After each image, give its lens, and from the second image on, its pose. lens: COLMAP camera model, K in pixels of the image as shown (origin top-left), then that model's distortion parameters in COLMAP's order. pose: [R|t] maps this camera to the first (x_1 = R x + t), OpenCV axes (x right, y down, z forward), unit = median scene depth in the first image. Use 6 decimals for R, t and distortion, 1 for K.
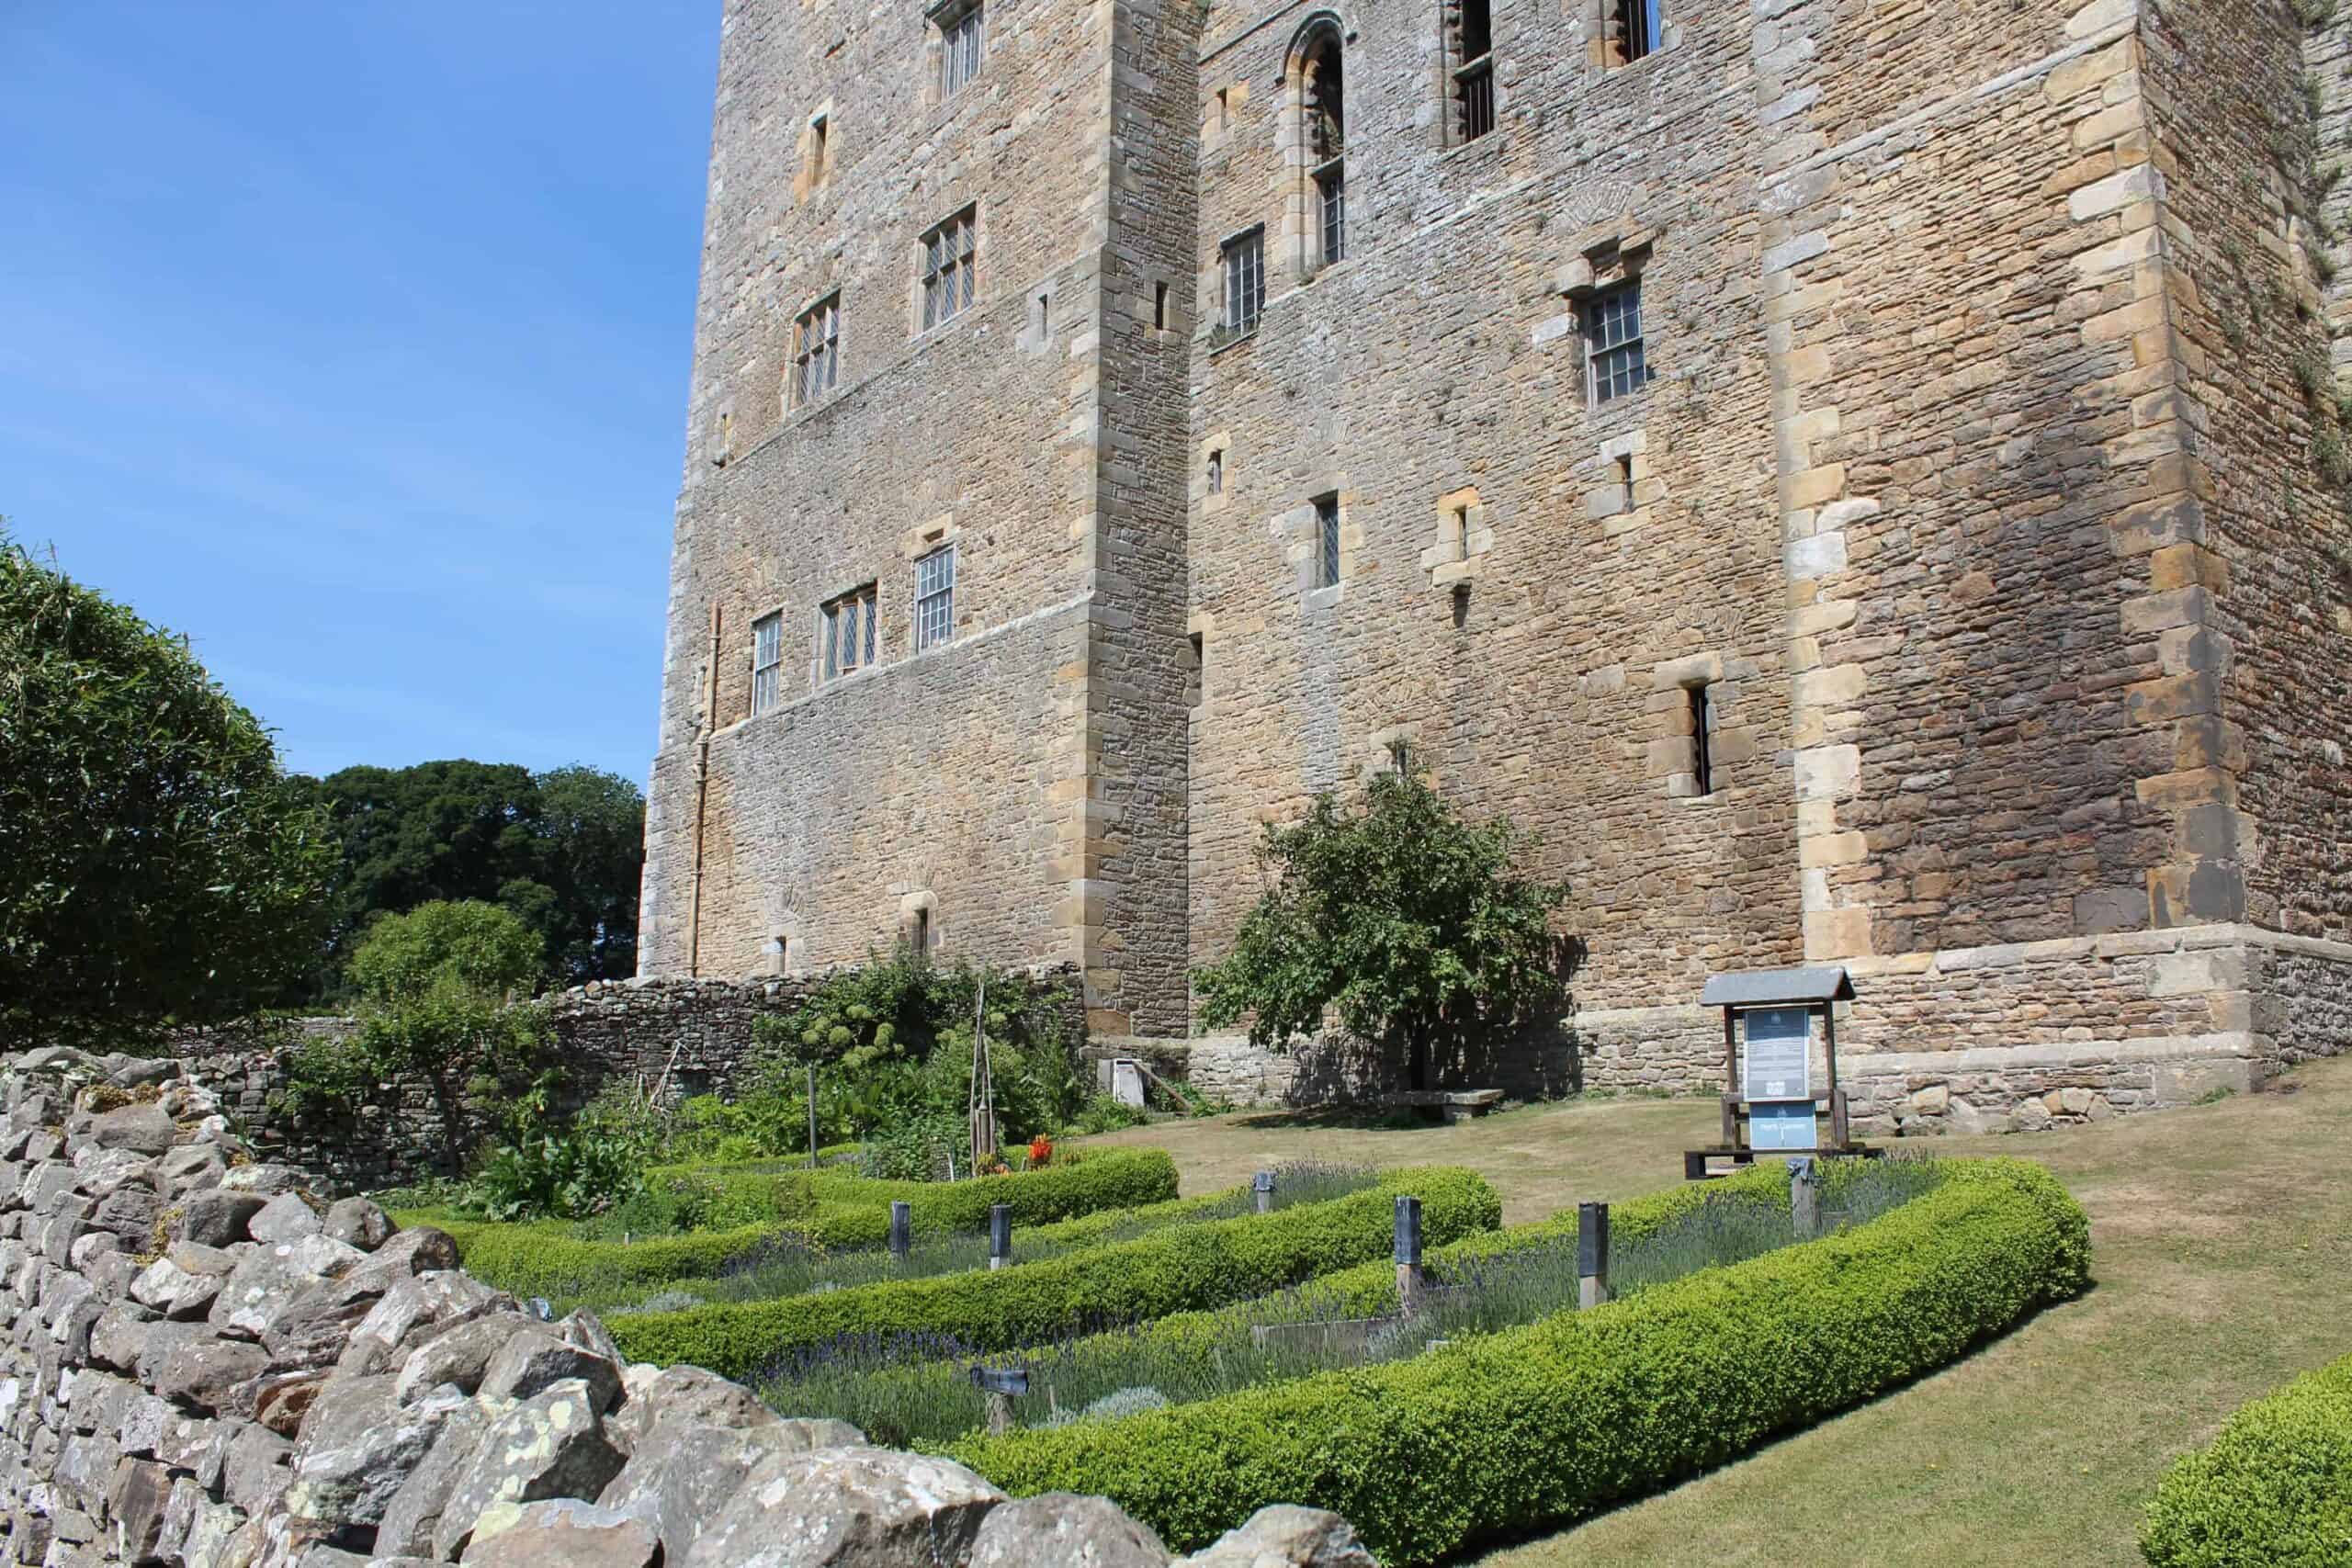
lens RADIAL K [[1950.2, 0, 1166.6], [0, 1950.2, 790.8], [0, 0, 1]] dist [-0.156380, 0.133087]
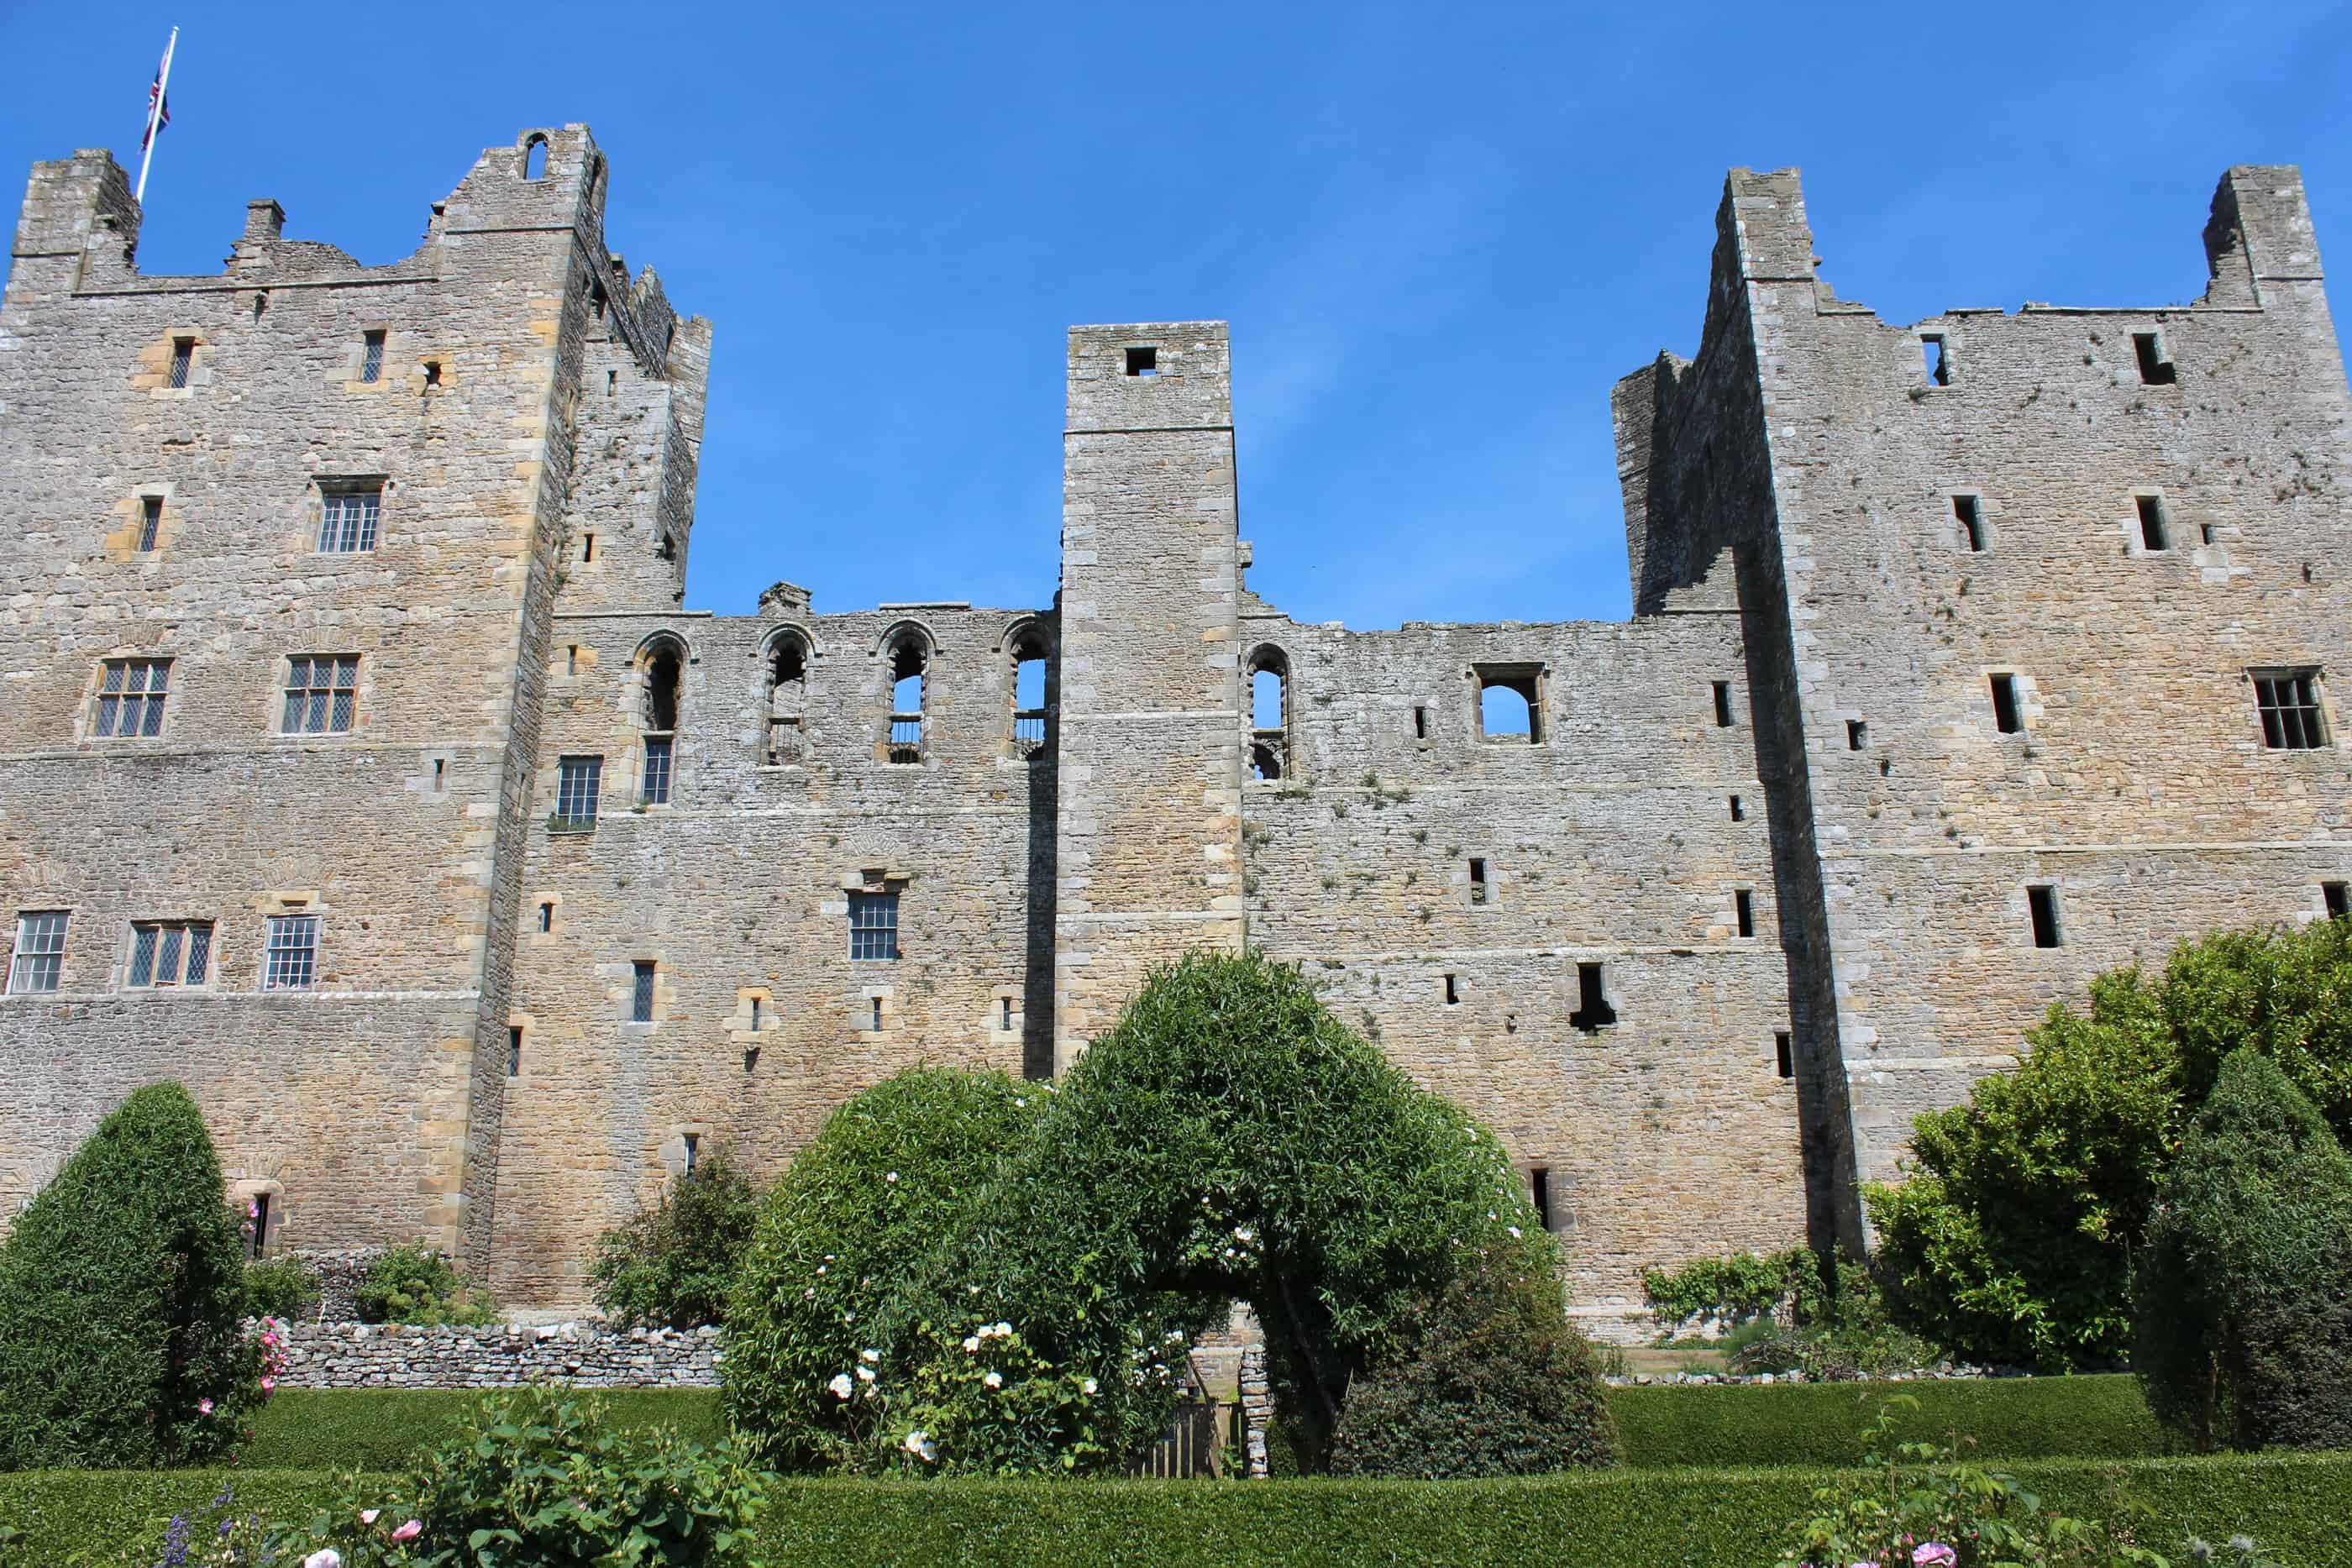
lens RADIAL K [[1950.3, 0, 1169.0], [0, 1950.3, 808.0], [0, 0, 1]] dist [-0.156380, 0.133087]
pose [[0.662995, 0.229958, 0.712430, -0.720526], [-0.132684, 0.972682, -0.190485, -0.032029], [-0.736772, 0.031762, 0.675395, -0.326934]]
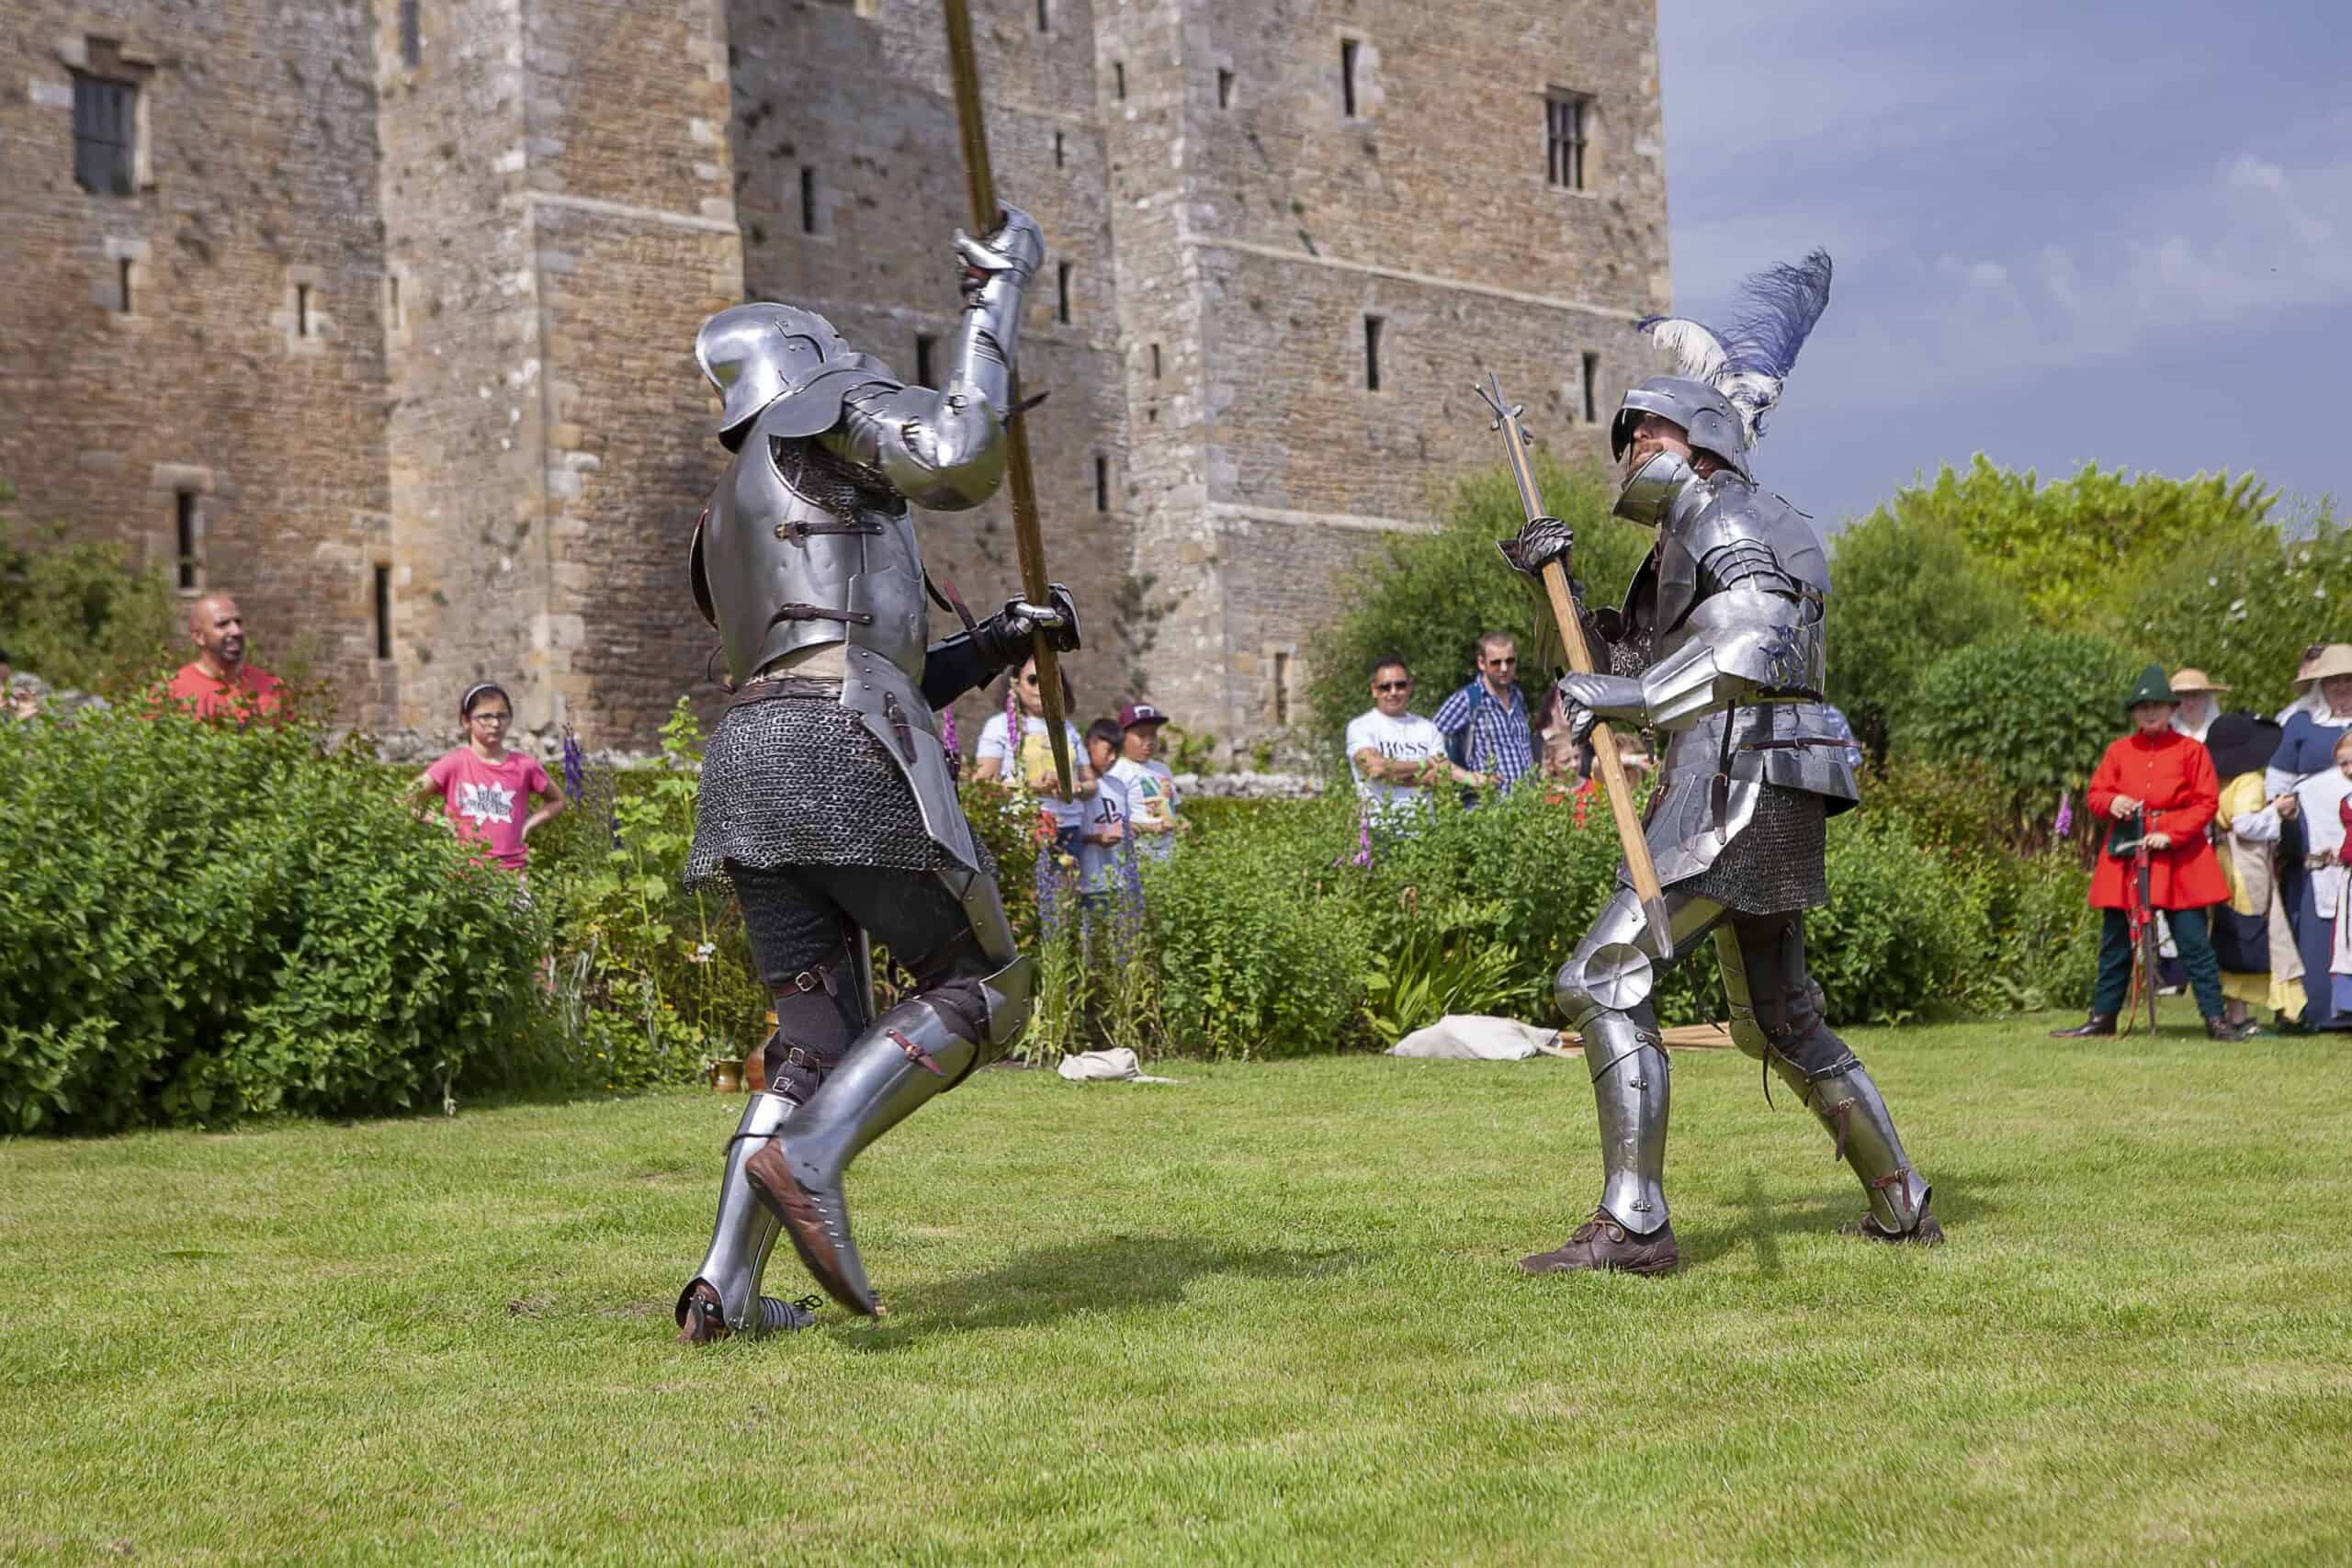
lens RADIAL K [[3987.6, 0, 1176.0], [0, 3987.6, 788.7], [0, 0, 1]] dist [0.116175, 0.000000]
pose [[-0.149160, 0.062260, 0.986851, -1.660062], [-0.144861, 0.985872, -0.084094, 0.180726], [-0.978144, -0.155499, -0.138034, 0.556434]]
